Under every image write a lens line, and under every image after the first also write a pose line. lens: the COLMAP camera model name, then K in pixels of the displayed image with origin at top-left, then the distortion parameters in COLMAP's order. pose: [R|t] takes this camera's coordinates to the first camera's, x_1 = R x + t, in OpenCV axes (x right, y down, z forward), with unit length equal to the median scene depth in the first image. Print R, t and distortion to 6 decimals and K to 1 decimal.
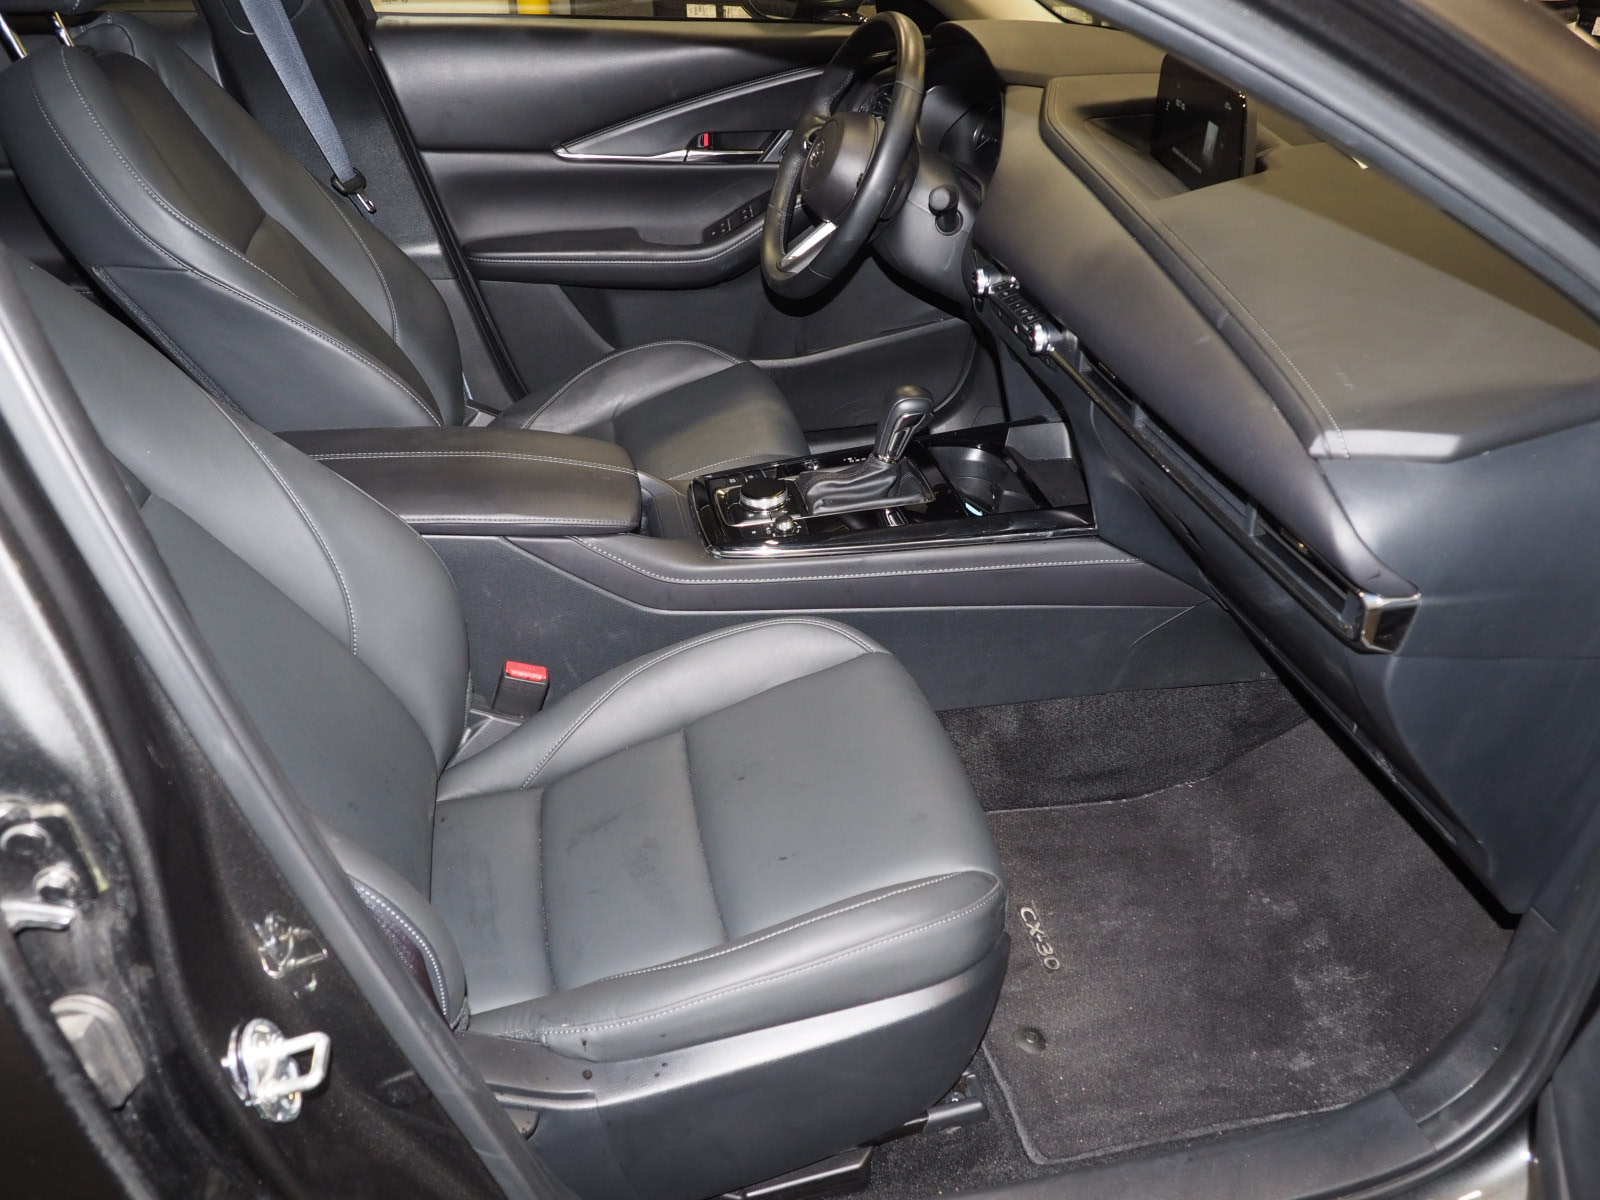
lens RADIAL K [[1329.0, 0, 799.9], [0, 1329.0, 603.7], [0, 0, 1]] dist [-0.018297, 0.013451]
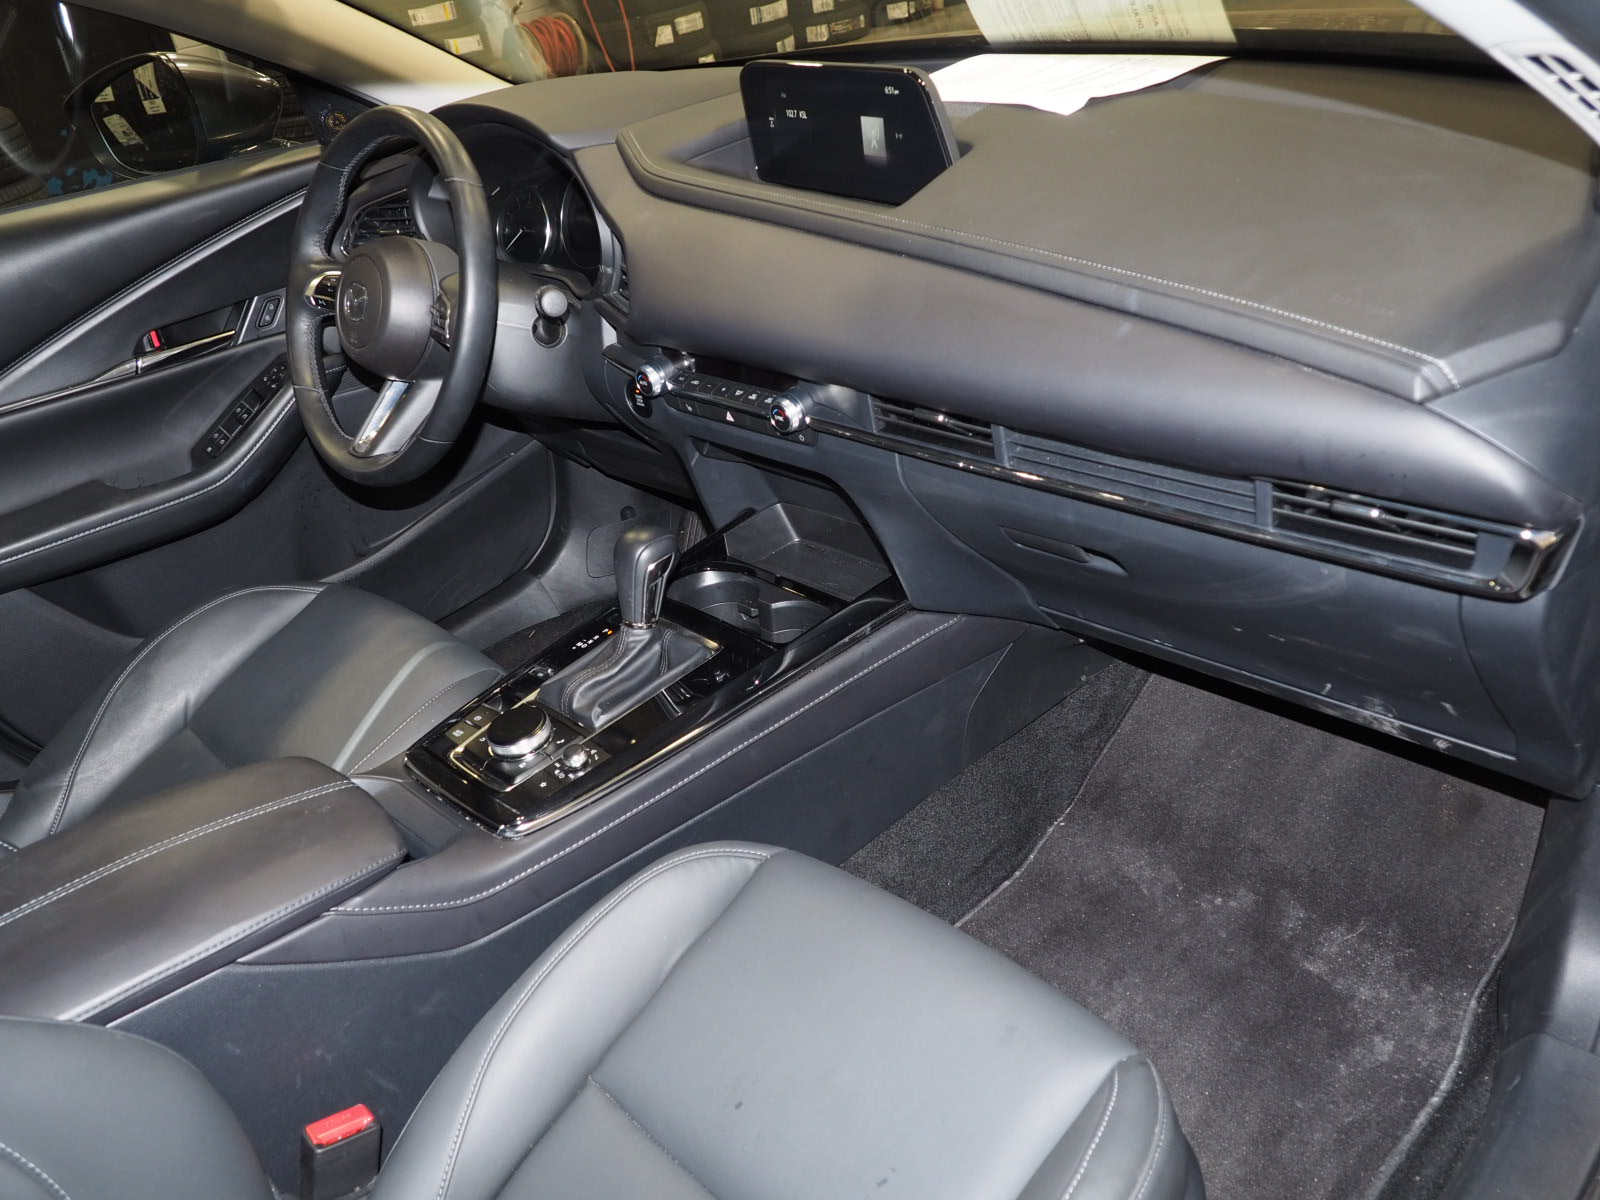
lens RADIAL K [[1329.0, 0, 800.7], [0, 1329.0, 595.4], [0, 0, 1]] dist [-0.018297, 0.013451]
pose [[0.824186, -0.385346, 0.415001, -0.182255], [0.414478, 0.909802, 0.021642, -0.106268], [-0.385908, 0.154171, 0.909564, 0.255023]]
